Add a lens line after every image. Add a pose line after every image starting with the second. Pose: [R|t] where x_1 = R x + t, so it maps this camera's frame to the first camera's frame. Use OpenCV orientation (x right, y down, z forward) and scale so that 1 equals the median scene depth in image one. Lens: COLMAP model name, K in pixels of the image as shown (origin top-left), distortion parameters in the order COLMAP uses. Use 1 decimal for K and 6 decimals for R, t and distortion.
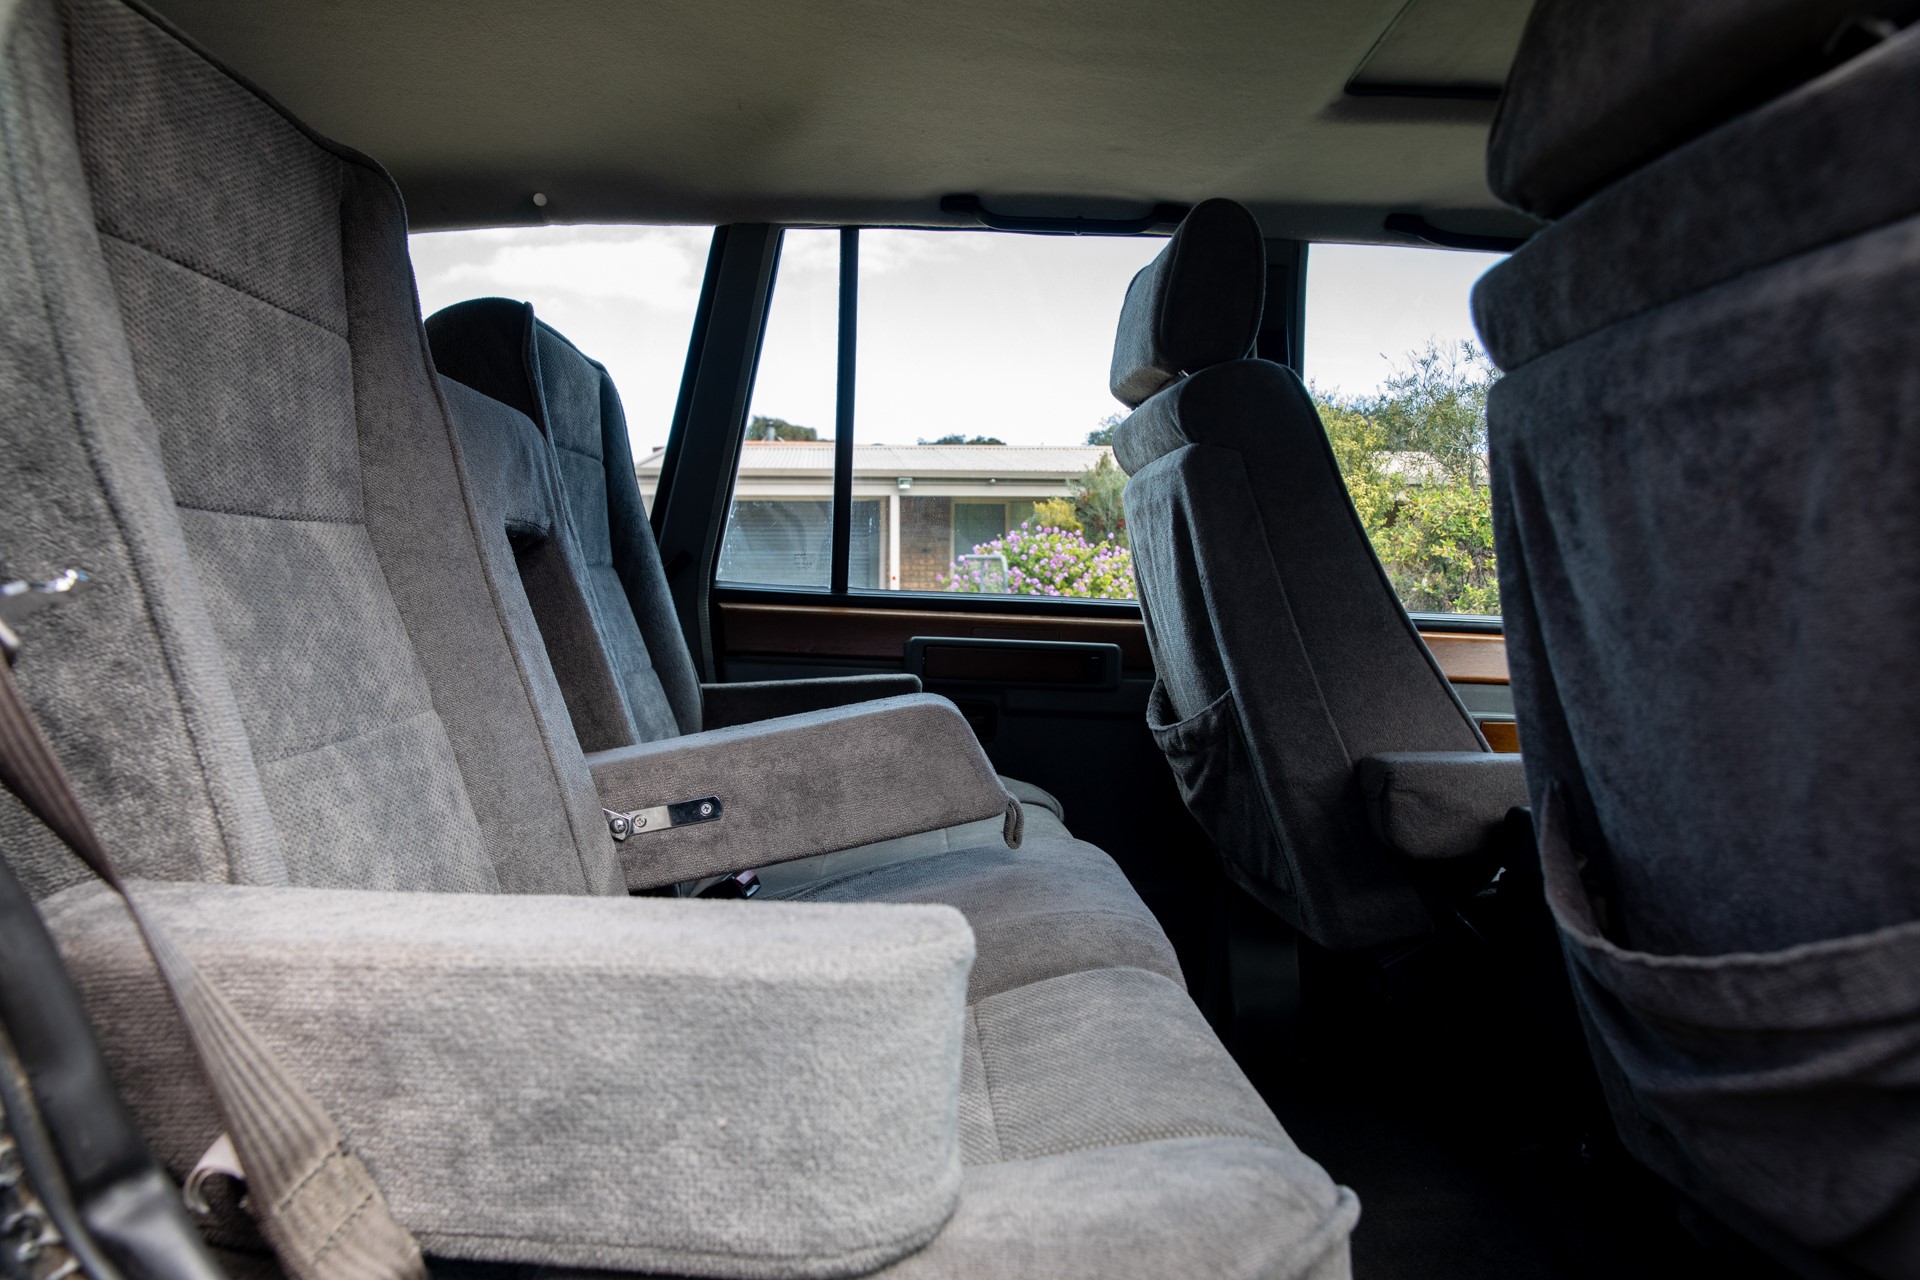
lens RADIAL K [[1339.3, 0, 949.2], [0, 1339.3, 651.0], [0, 0, 1]] dist [-0.099325, 0.072296]
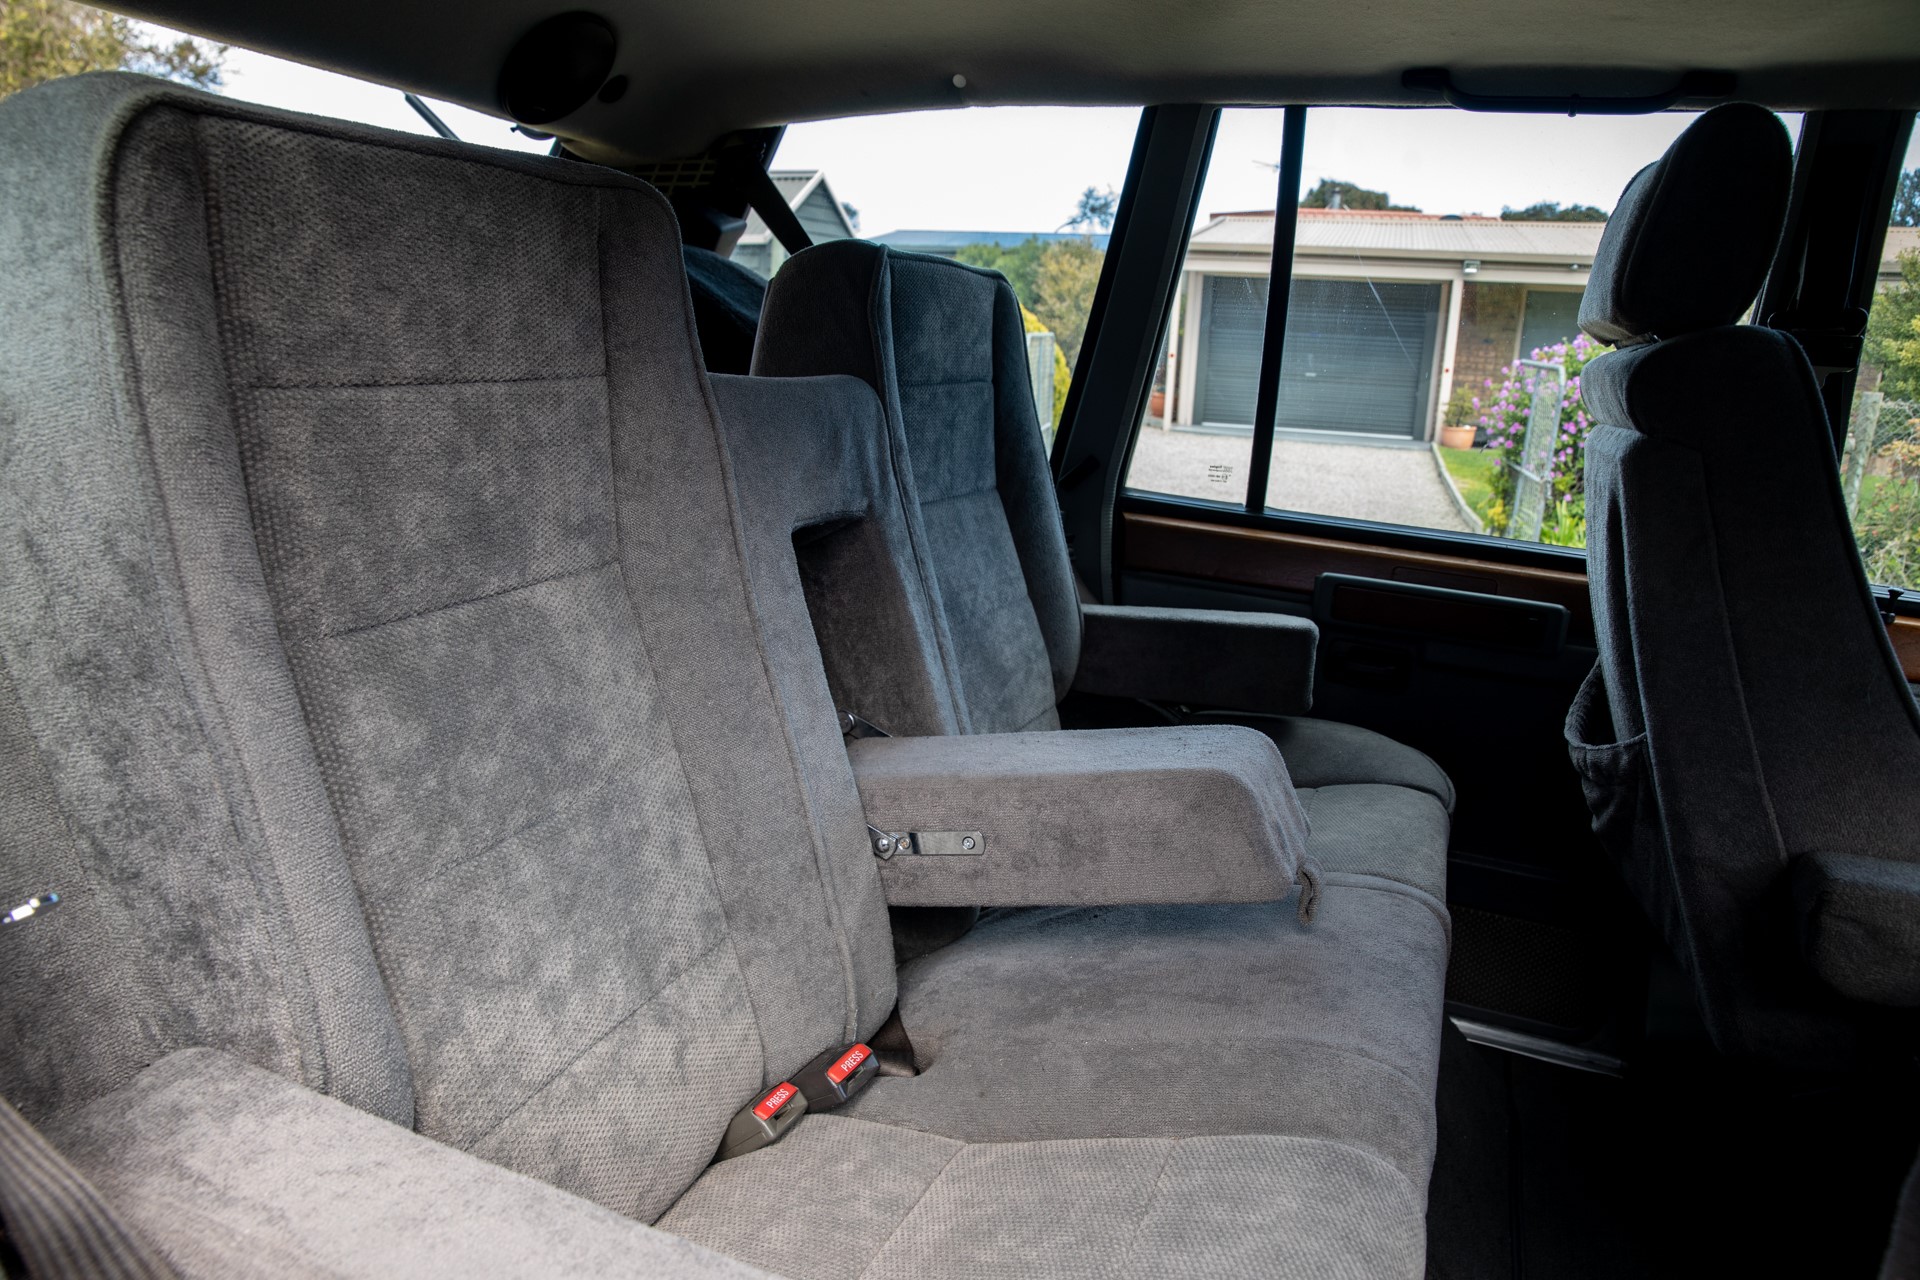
lens RADIAL K [[1339.3, 0, 954.5], [0, 1339.3, 645.9], [0, 0, 1]] dist [-0.099325, 0.072296]
pose [[0.921714, 0.128794, -0.365863, 0.127225], [-0.067469, 0.982118, 0.175761, -0.168935], [0.381957, -0.137318, 0.913921, 0.118062]]
